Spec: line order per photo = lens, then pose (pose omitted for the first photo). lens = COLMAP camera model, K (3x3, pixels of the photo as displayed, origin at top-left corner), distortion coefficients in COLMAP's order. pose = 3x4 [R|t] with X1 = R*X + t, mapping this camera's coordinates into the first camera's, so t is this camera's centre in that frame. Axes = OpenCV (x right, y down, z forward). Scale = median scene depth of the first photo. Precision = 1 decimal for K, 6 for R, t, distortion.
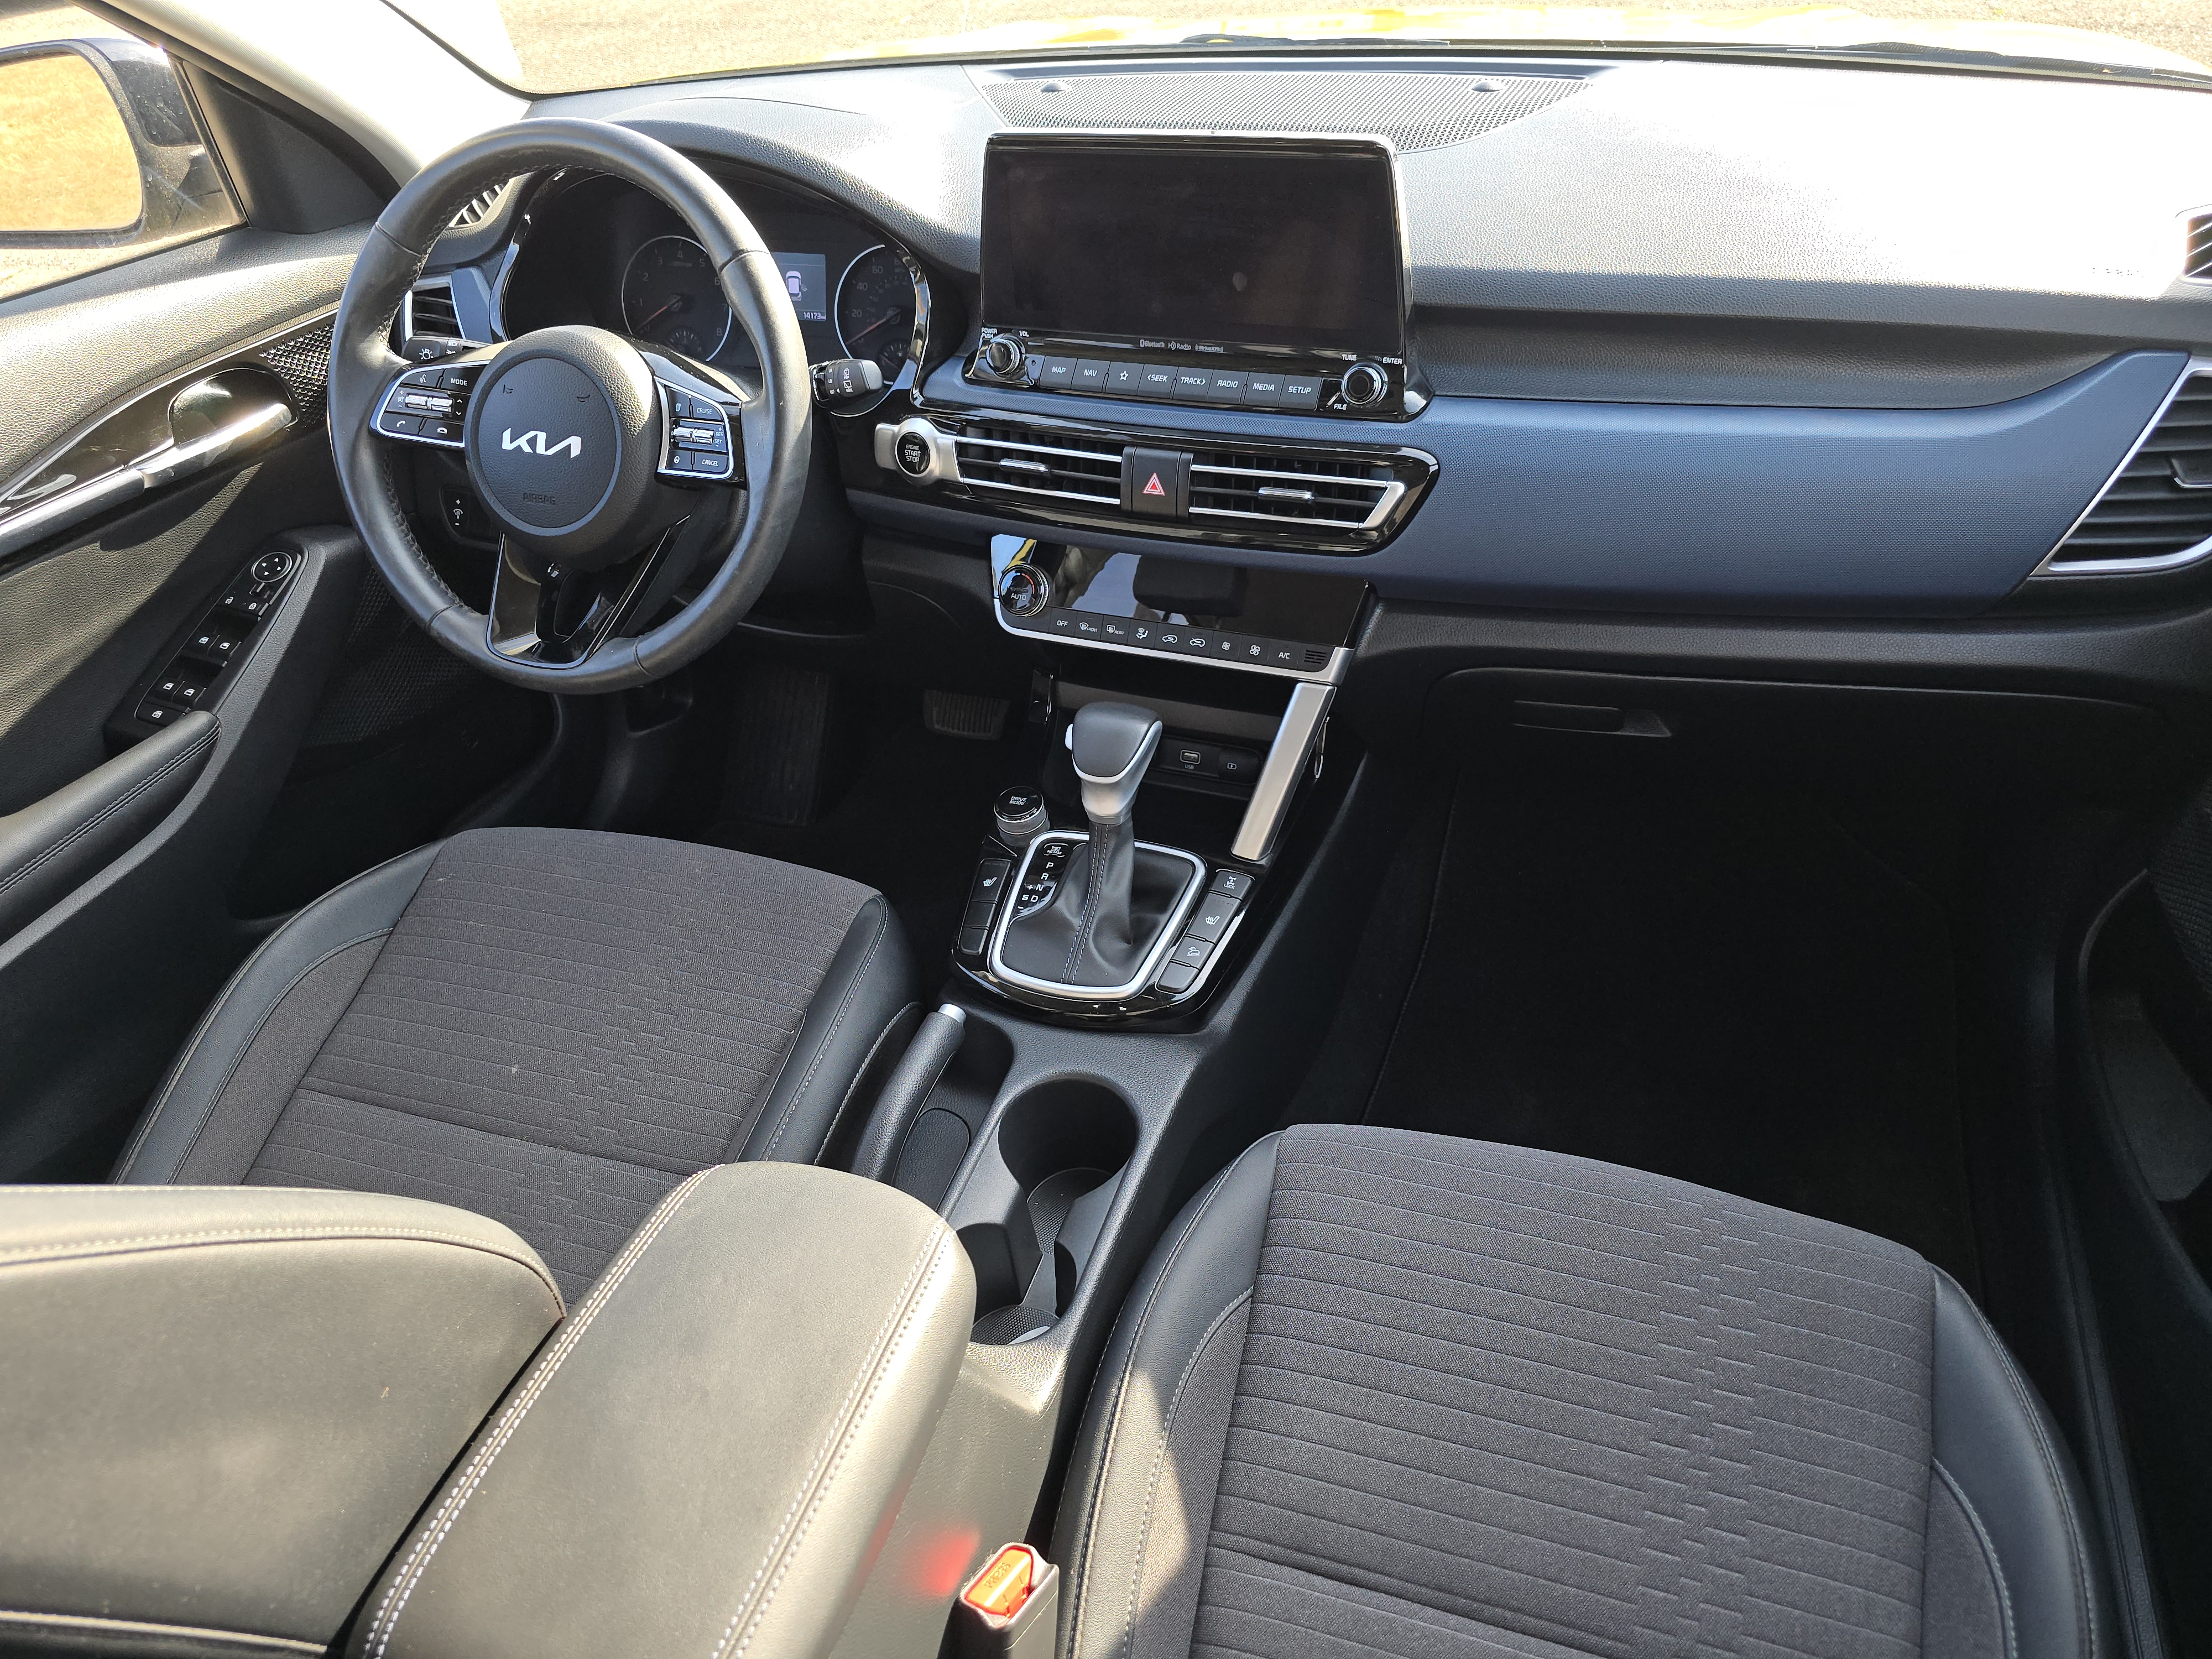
lens RADIAL K [[1514.7, 0, 1106.0], [0, 1514.7, 829.5], [0, 0, 1]] dist [0.078917, -0.126077]
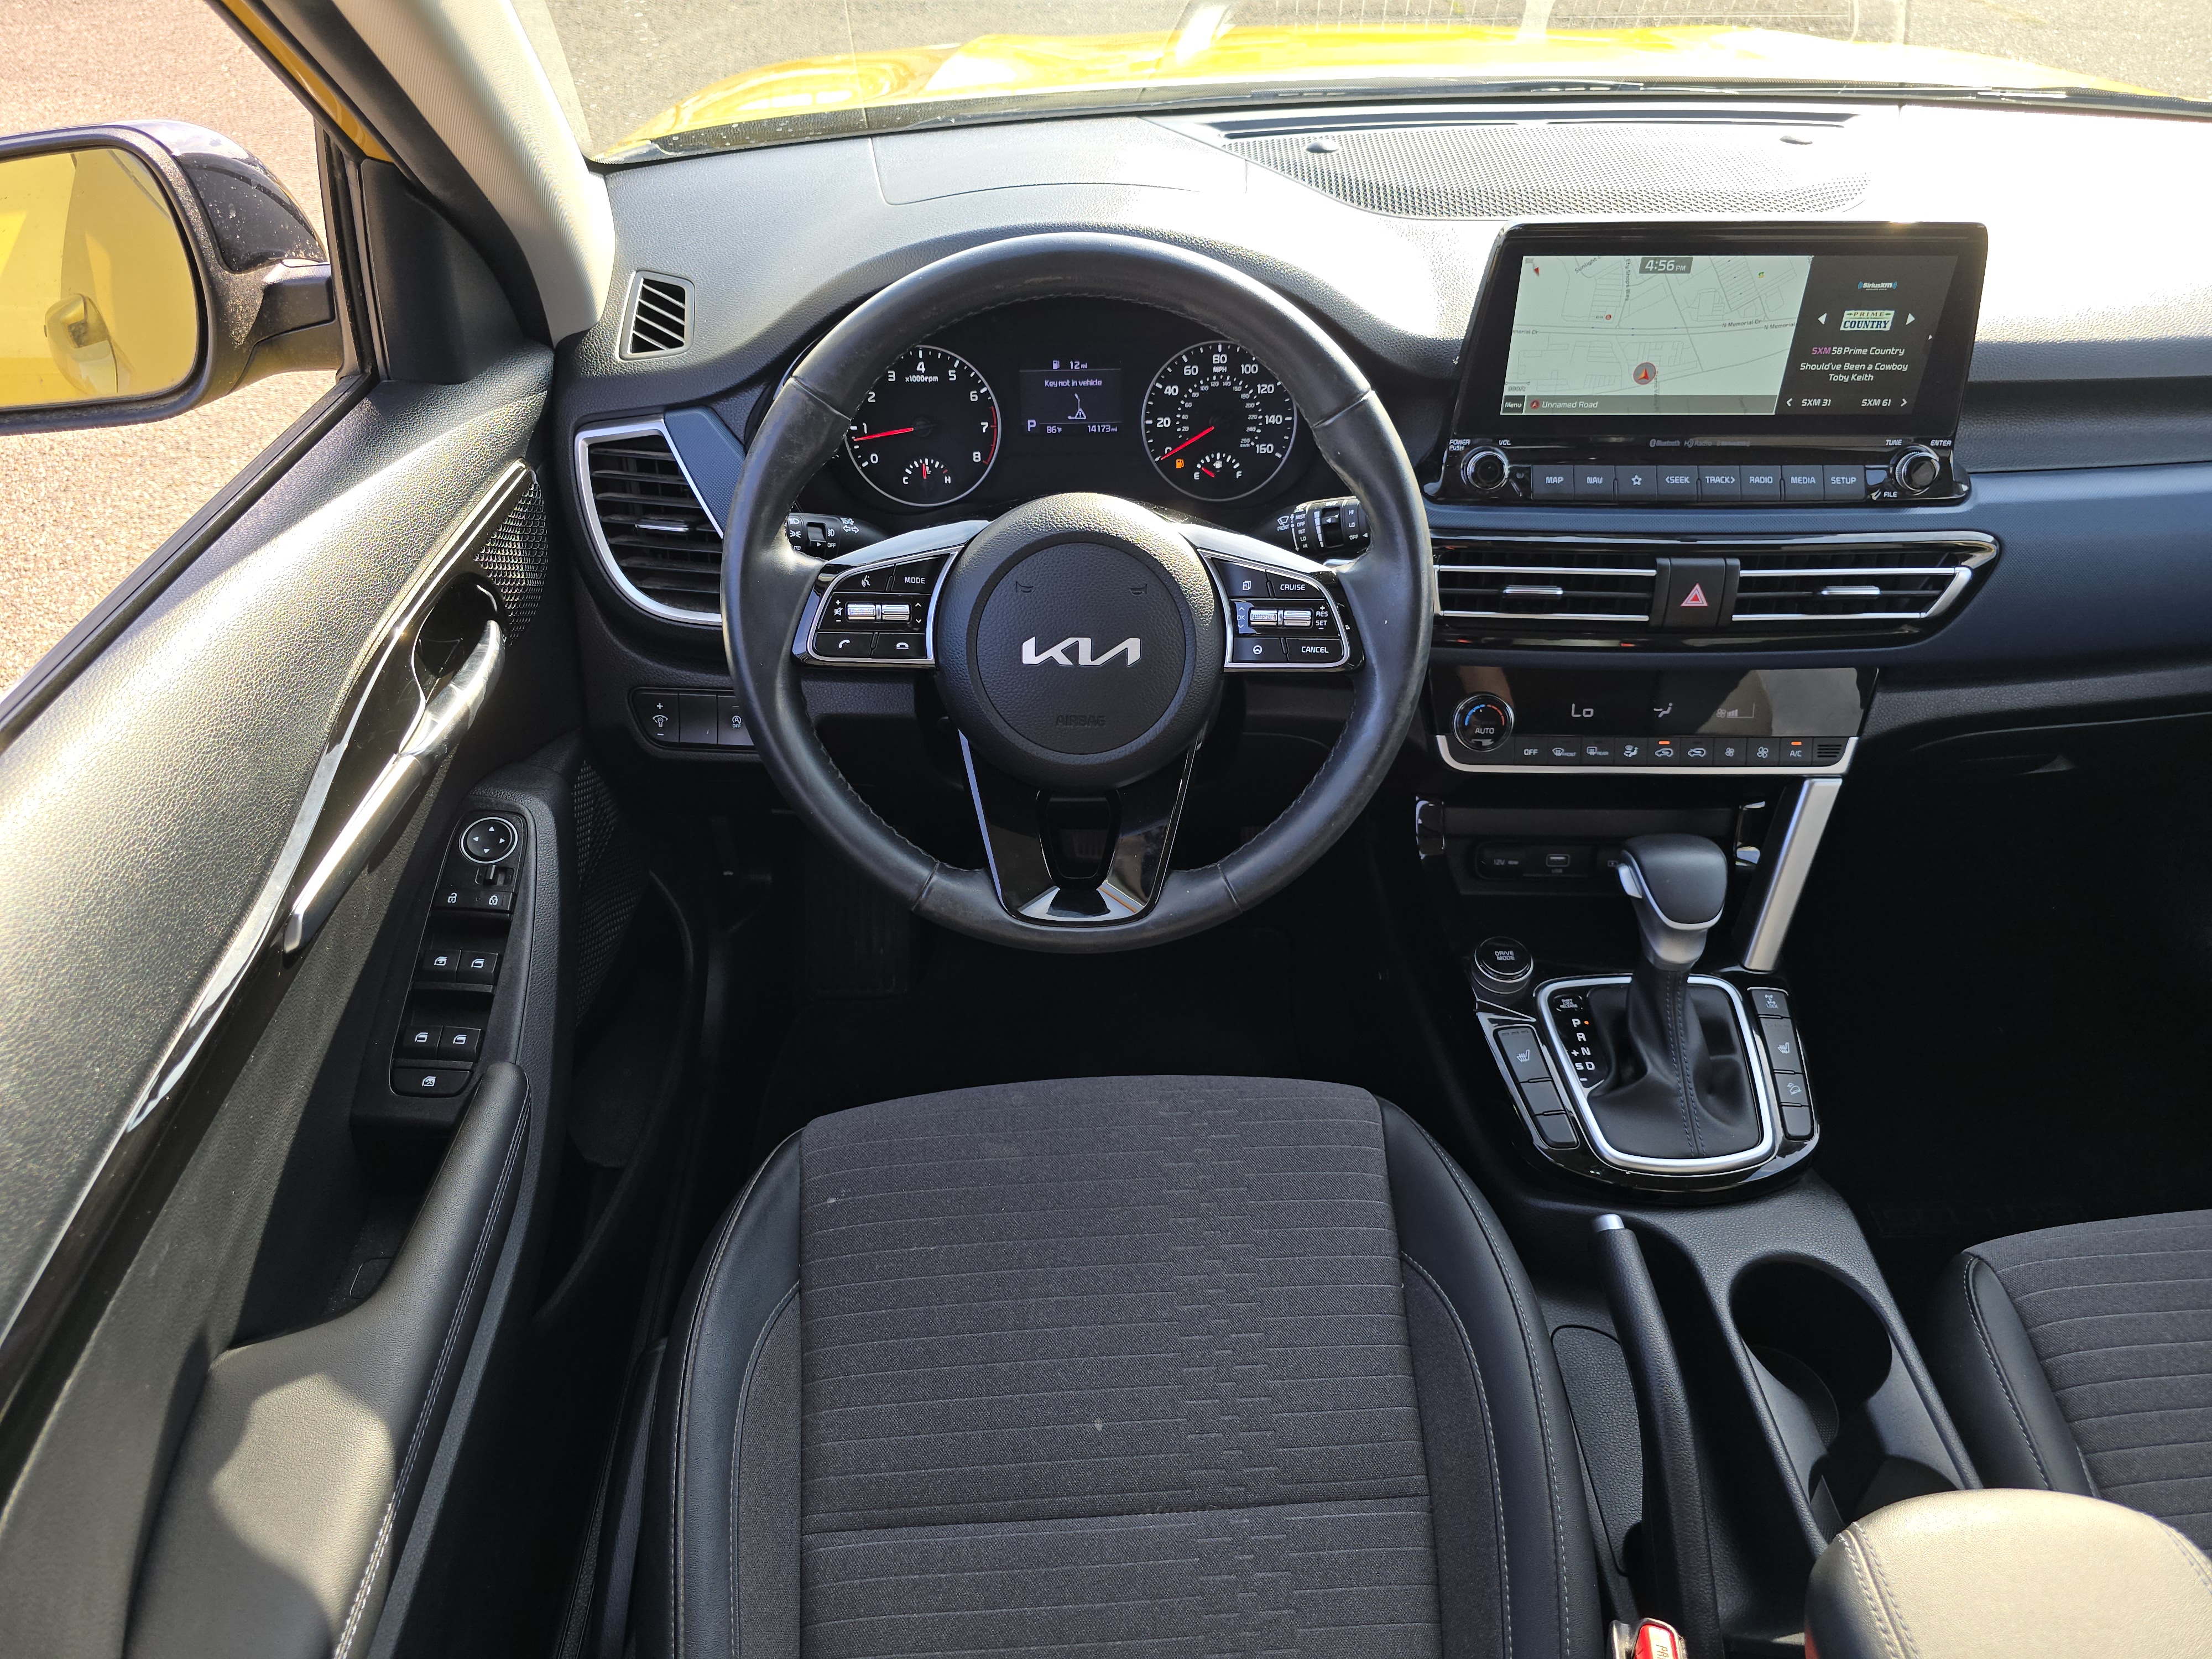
lens RADIAL K [[1514.7, 0, 1106.0], [0, 1514.7, 829.5], [0, 0, 1]] dist [0.078917, -0.126077]
pose [[0.923444, -0.180356, 0.338708, -0.622497], [0.173861, 0.983516, 0.049693, -0.194426], [-0.342087, 0.012999, 0.939578, 0.260503]]
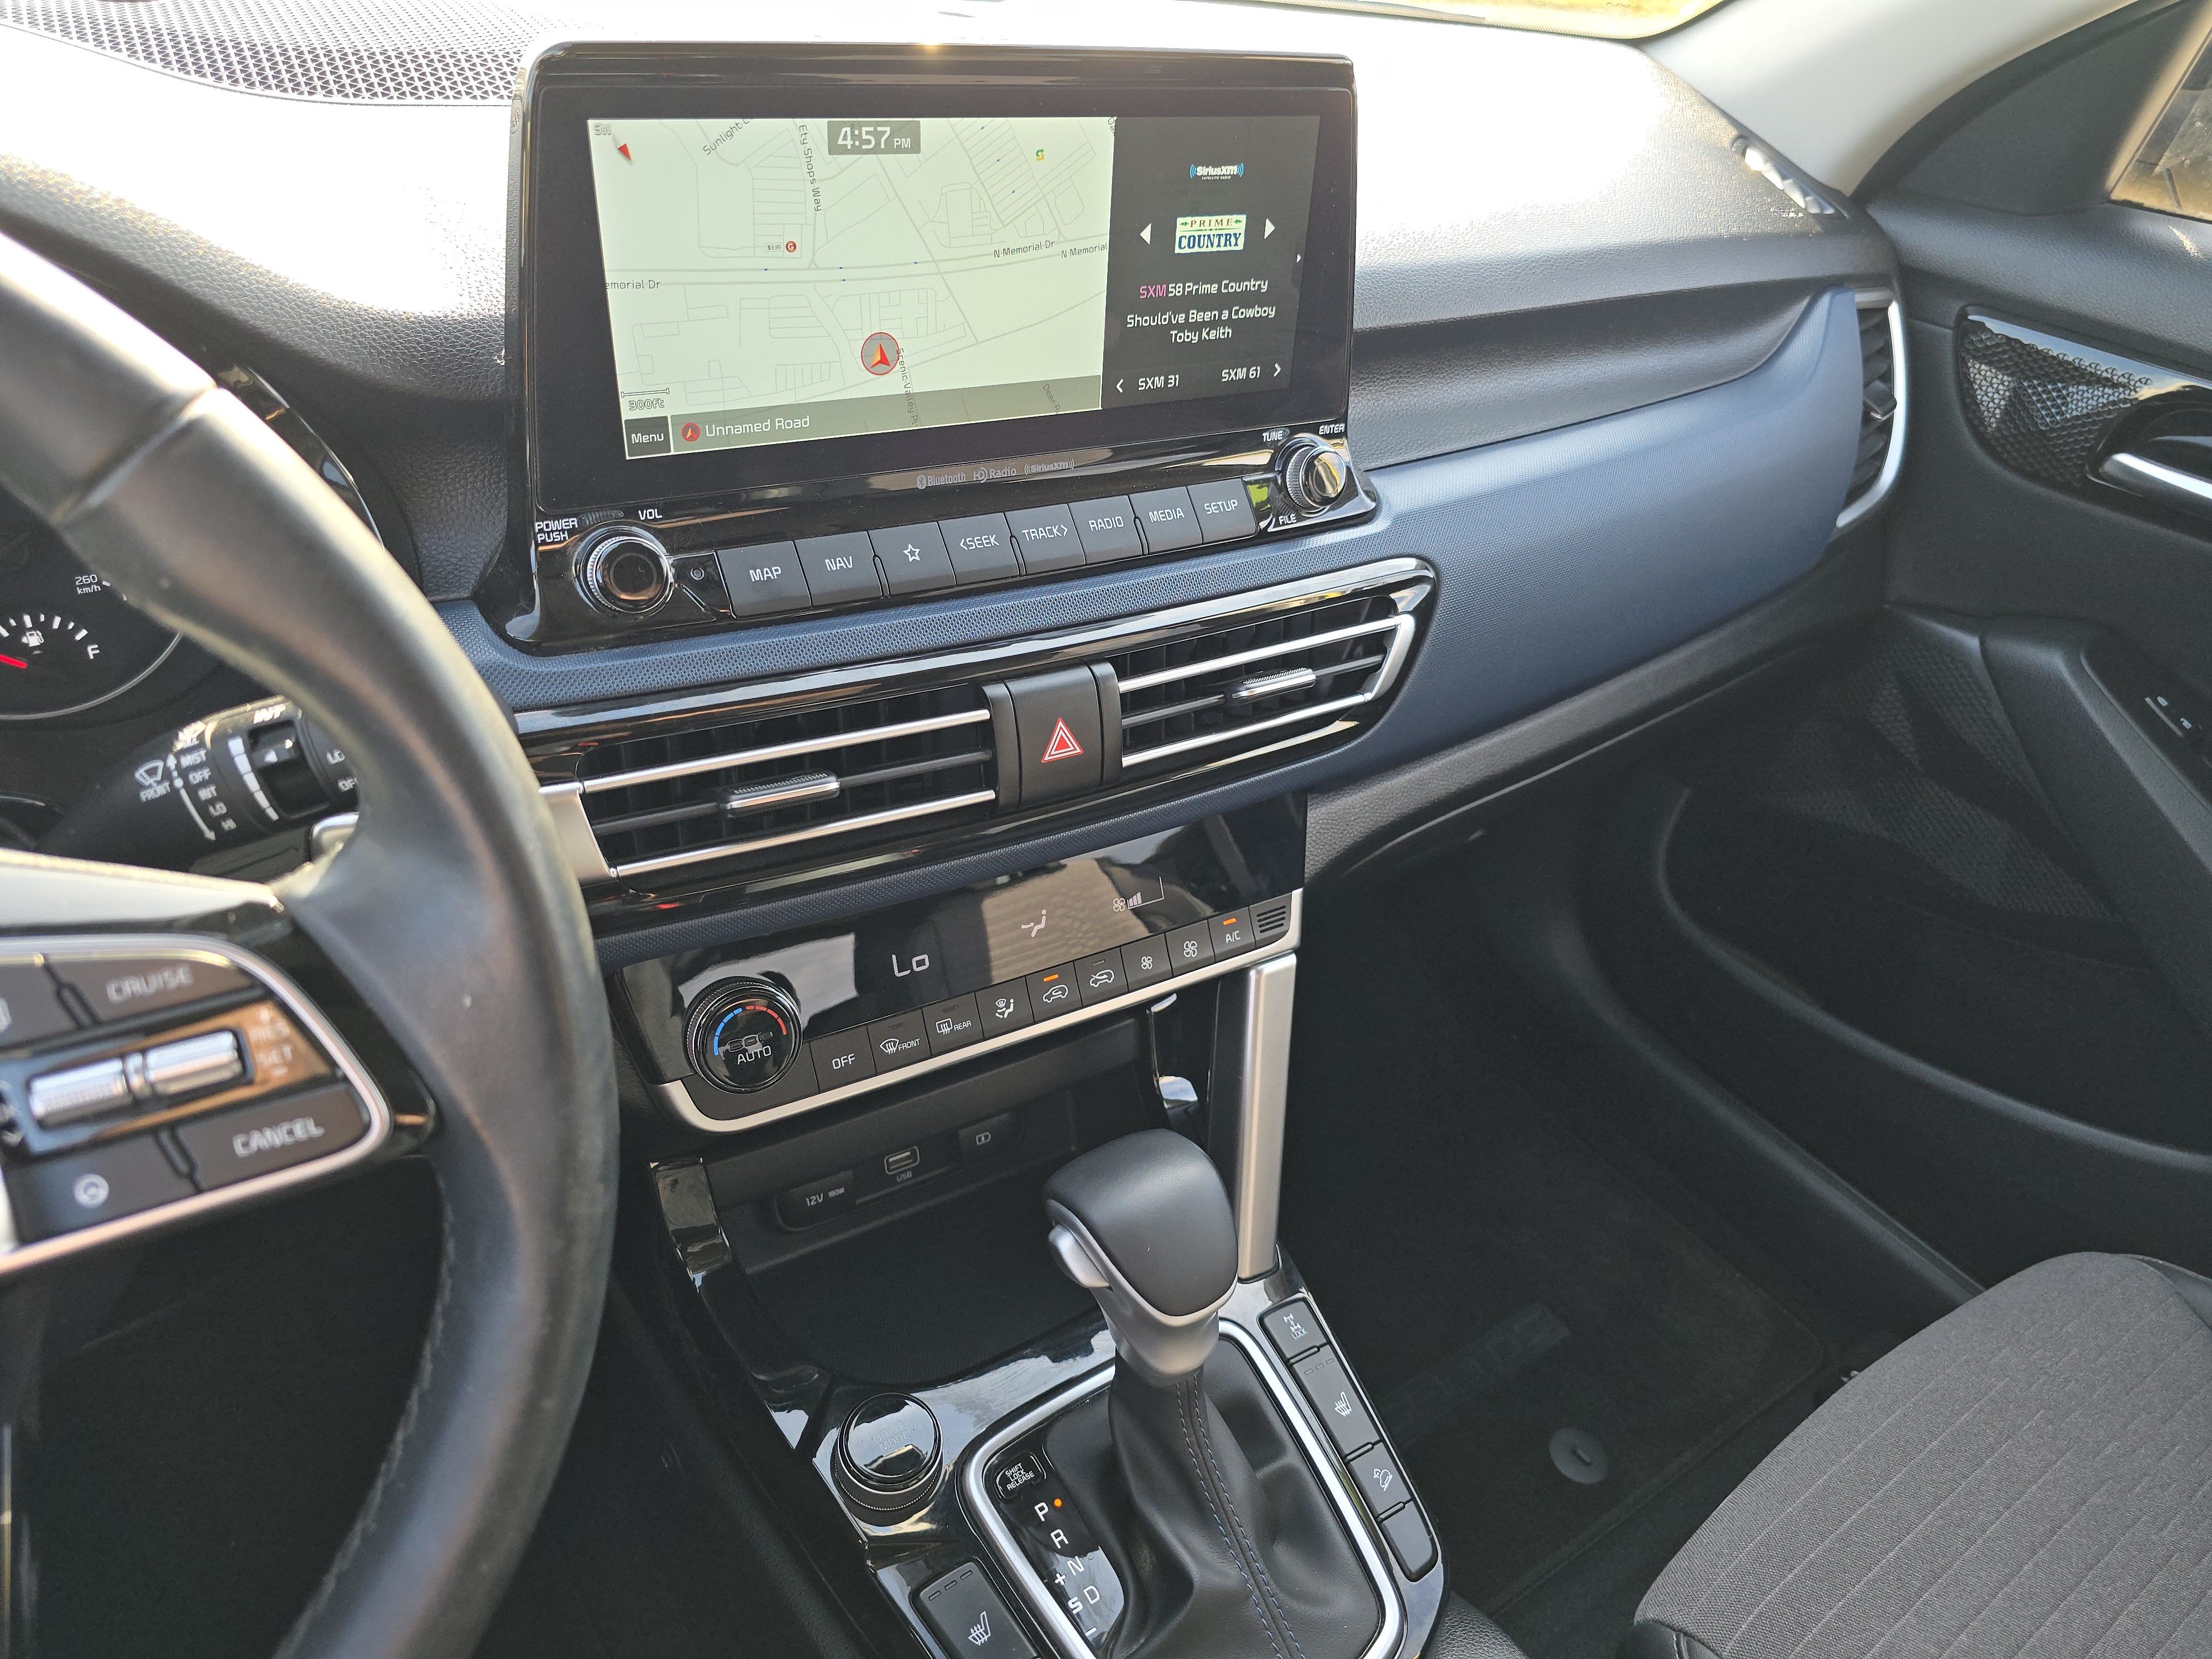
lens RADIAL K [[1522.6, 0, 1125.2], [0, 1522.6, 823.4], [0, 0, 1]] dist [0.066228, -0.105584]
pose [[0.562971, -0.351750, 0.747887, -0.344227], [0.368279, 0.916871, 0.154006, -0.269114], [-0.739888, 0.188730, 0.645714, 0.653135]]
